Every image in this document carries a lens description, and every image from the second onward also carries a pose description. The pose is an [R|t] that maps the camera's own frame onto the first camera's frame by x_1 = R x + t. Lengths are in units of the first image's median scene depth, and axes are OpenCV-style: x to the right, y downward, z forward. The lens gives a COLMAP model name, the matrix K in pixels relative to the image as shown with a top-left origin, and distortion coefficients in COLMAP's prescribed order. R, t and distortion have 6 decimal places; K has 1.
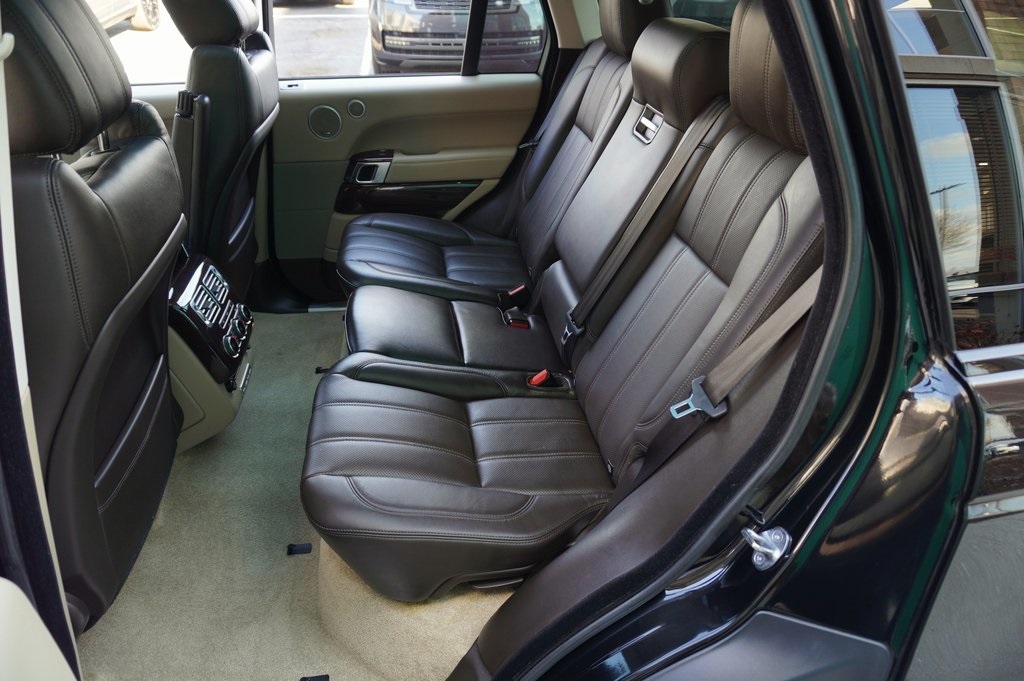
lens RADIAL K [[689.4, 0, 512.0], [0, 689.4, 340.5], [0, 0, 1]] dist [-0.040826, 0.035721]
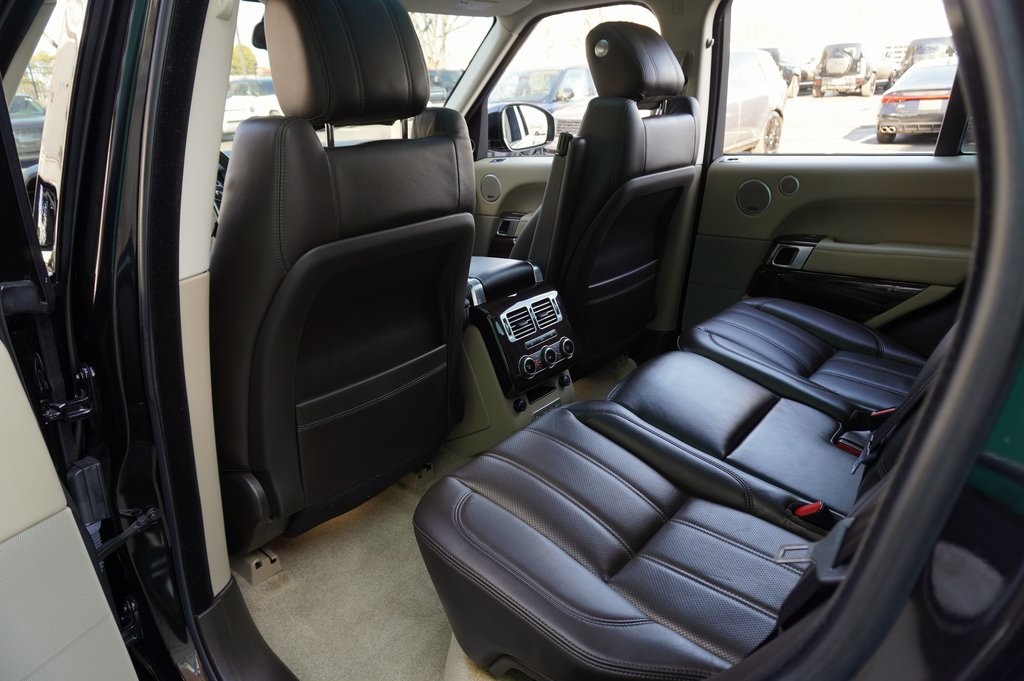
lens RADIAL K [[689.4, 0, 512.0], [0, 689.4, 340.5], [0, 0, 1]] dist [-0.040826, 0.035721]
pose [[0.662134, 0.200809, -0.721979, 0.224627], [-0.335358, 0.940975, -0.045840, 0.018761], [0.670159, 0.272474, 0.690394, 0.187669]]
